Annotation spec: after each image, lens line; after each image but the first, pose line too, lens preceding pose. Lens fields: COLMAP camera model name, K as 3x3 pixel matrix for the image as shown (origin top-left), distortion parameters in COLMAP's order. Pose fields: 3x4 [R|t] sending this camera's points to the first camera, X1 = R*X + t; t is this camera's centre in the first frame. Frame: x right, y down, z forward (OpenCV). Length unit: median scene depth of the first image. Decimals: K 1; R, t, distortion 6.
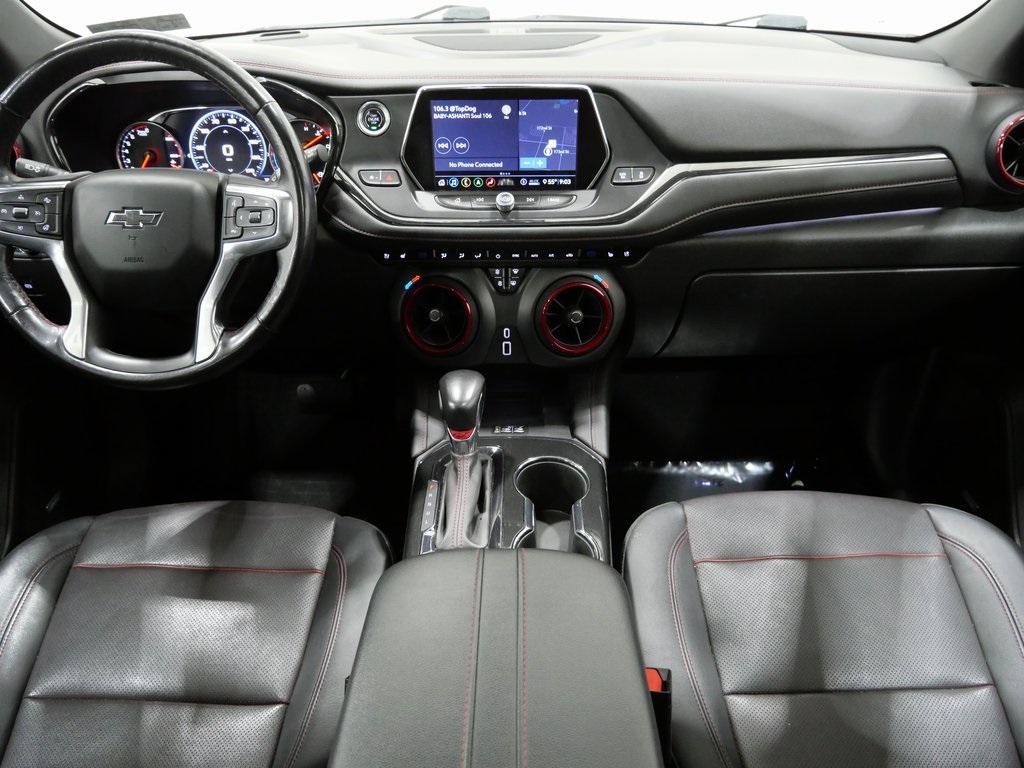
lens RADIAL K [[713.9, 0, 512.5], [0, 713.9, 384.7], [0, 0, 1]] dist [-0.075308, -0.009790]
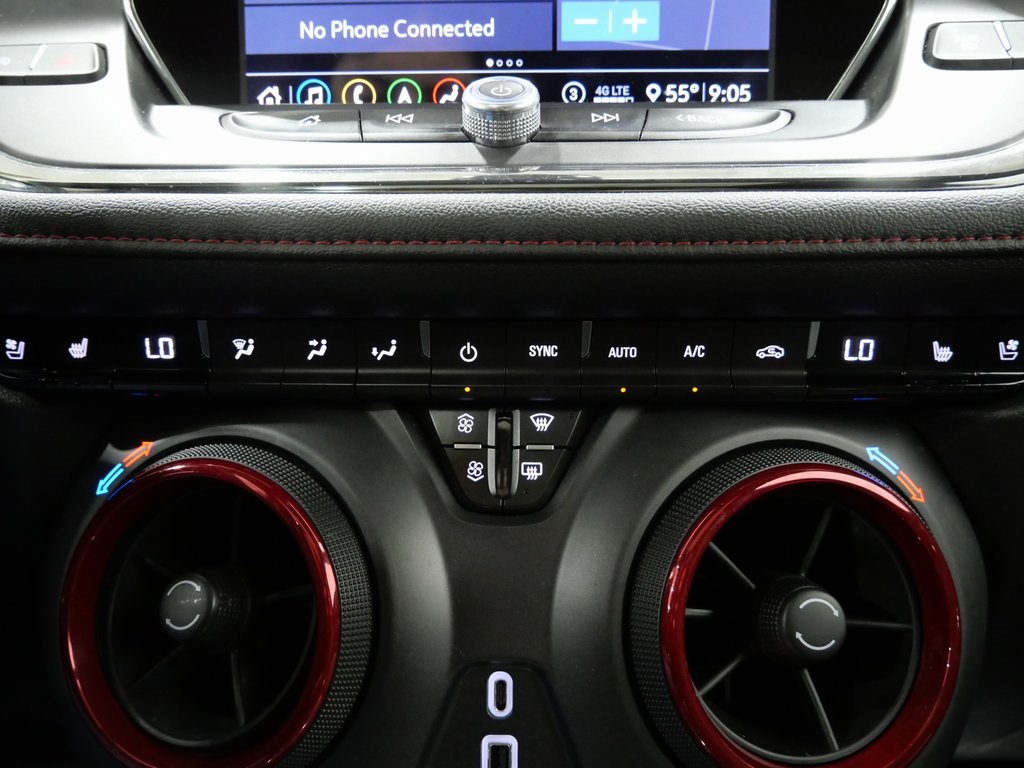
lens RADIAL K [[840.2, 0, 505.5], [0, 840.2, 388.4], [0, 0, 1]] dist [-0.032481, 0.003727]
pose [[0.999466, 0.009095, -0.031373, 0.000987], [-0.020666, 0.919861, -0.391699, -0.060176], [0.025296, 0.392138, 0.919558, 0.747417]]
